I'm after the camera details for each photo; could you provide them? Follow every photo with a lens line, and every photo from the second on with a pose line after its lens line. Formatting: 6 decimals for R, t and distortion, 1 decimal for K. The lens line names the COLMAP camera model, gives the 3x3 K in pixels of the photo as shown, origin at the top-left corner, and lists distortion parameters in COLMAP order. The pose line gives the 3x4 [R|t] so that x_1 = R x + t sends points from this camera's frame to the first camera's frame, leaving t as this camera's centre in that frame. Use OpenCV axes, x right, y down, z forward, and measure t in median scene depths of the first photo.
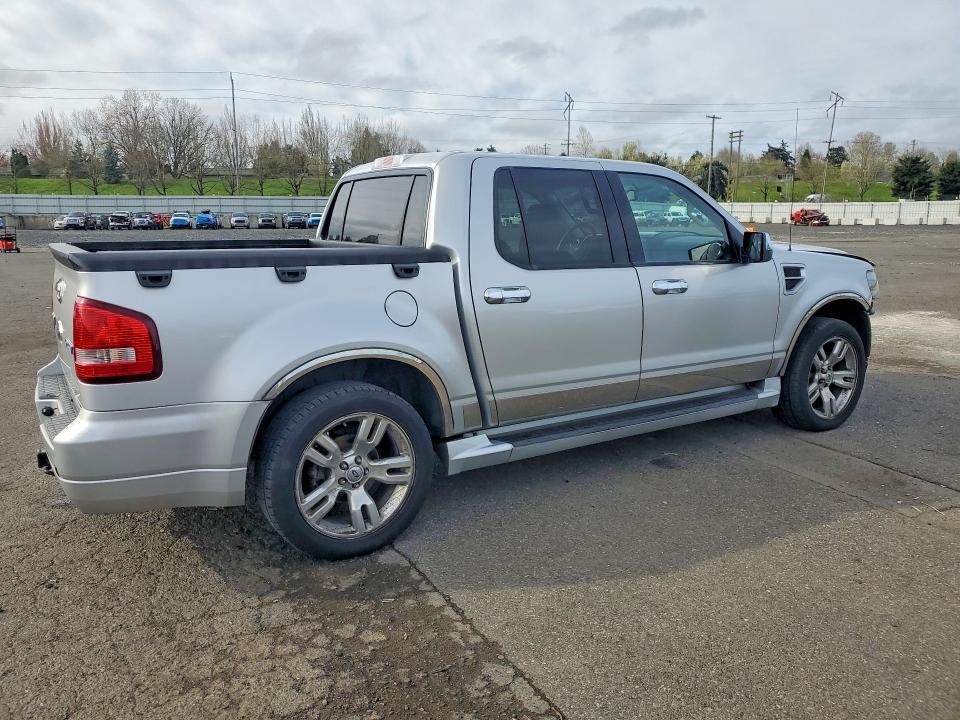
lens RADIAL K [[716.2, 0, 480.0], [0, 716.2, 360.0], [0, 0, 1]] dist [0.286739, -0.419941]
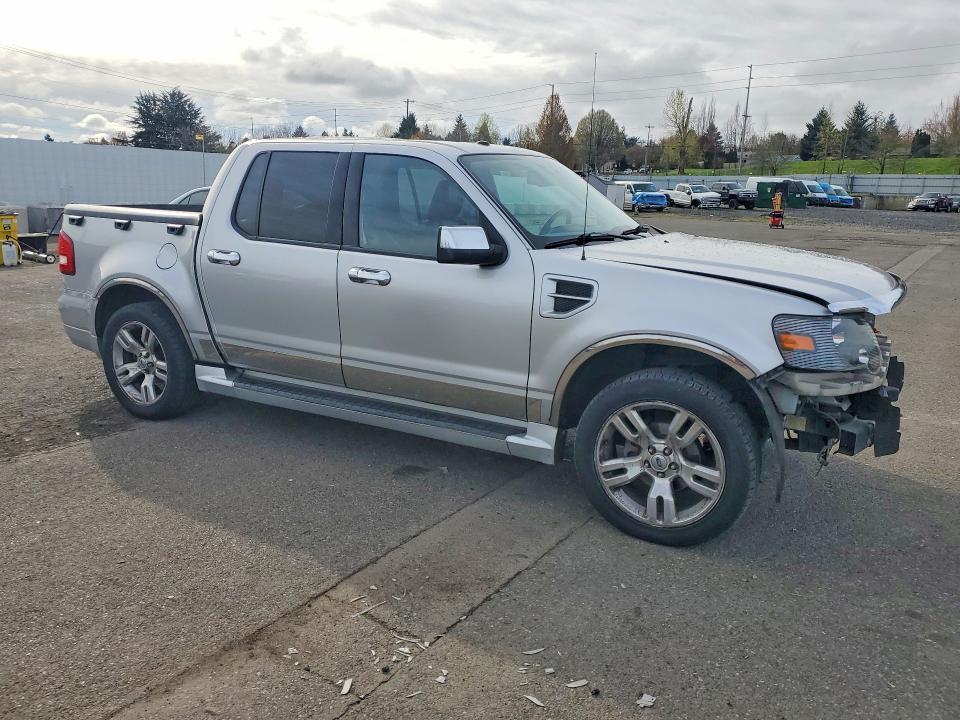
lens RADIAL K [[709.7, 0, 480.0], [0, 709.7, 360.0], [0, 0, 1]] dist [0.047071, 0.002228]
pose [[0.488580, 0.220031, -0.844320, 0.977629], [-0.192150, 0.971057, 0.141868, -0.132566], [0.851098, 0.092923, 0.516718, 0.574497]]
